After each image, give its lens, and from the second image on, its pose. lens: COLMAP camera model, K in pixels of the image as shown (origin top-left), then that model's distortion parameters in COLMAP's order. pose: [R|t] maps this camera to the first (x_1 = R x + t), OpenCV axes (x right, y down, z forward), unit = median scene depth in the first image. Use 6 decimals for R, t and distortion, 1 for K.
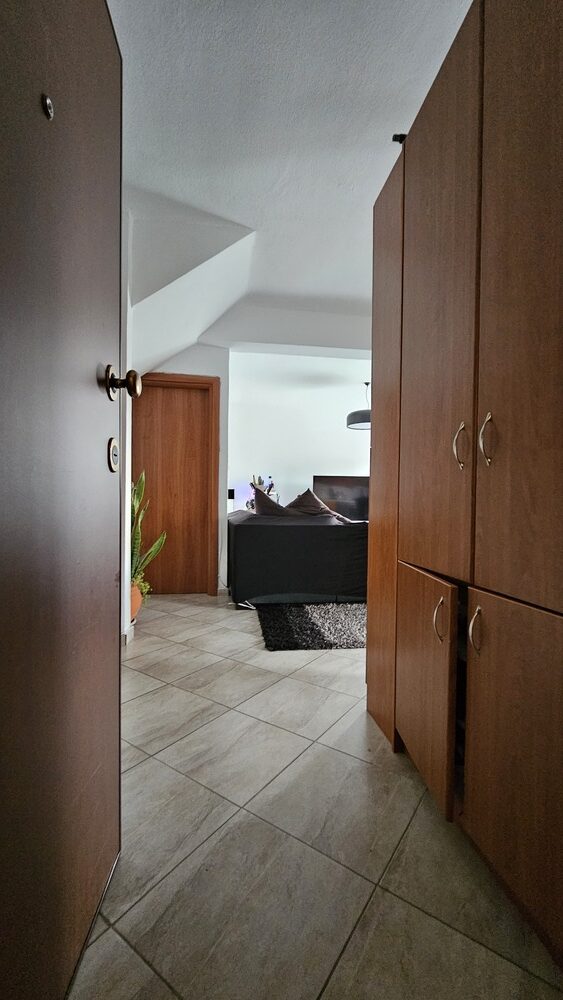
lens RADIAL K [[409.1, 0, 278.4], [0, 409.1, 499.0], [0, 0, 1]] dist [-0.002257, 0.000066]
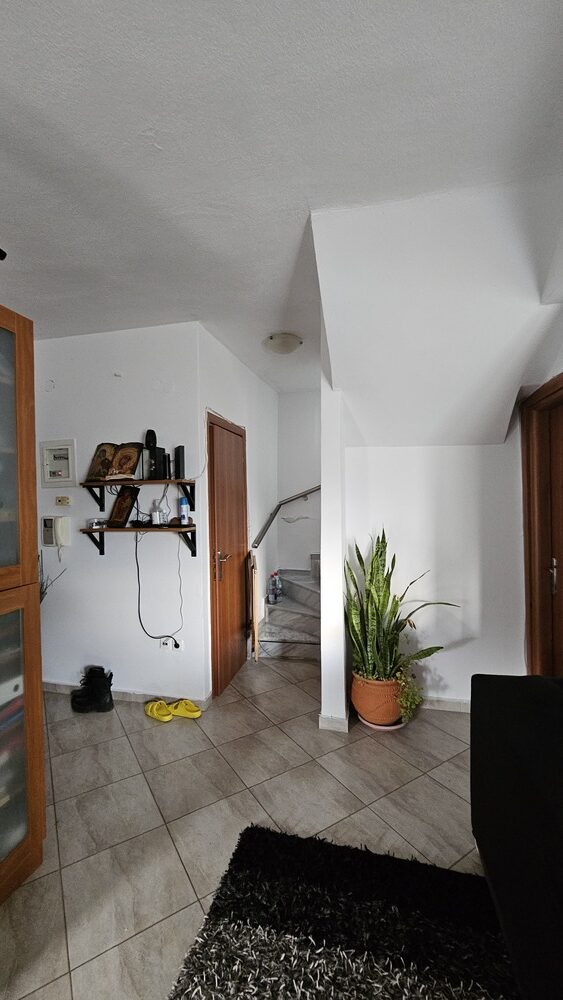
lens RADIAL K [[409.1, 0, 281.9], [0, 409.1, 502.3], [0, 0, 1]] dist [-0.002257, 0.000066]
pose [[-0.366097, 0.012483, -0.930493, 0.390019], [0.008202, 0.999914, 0.010188, -0.136873], [0.930541, -0.003902, -0.366168, 0.828001]]
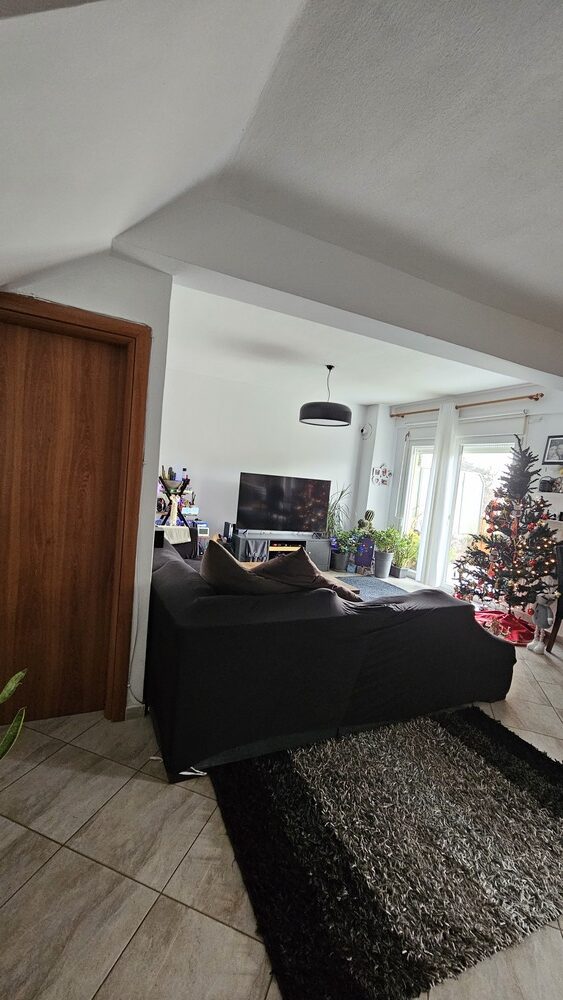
lens RADIAL K [[409.1, 0, 283.1], [0, 409.1, 502.6], [0, 0, 1]] dist [-0.002257, 0.000066]
pose [[0.956519, 0.057310, 0.285984, -0.117370], [-0.080789, 0.994201, 0.070978, -0.121505], [-0.280258, -0.090996, 0.955602, 0.419404]]
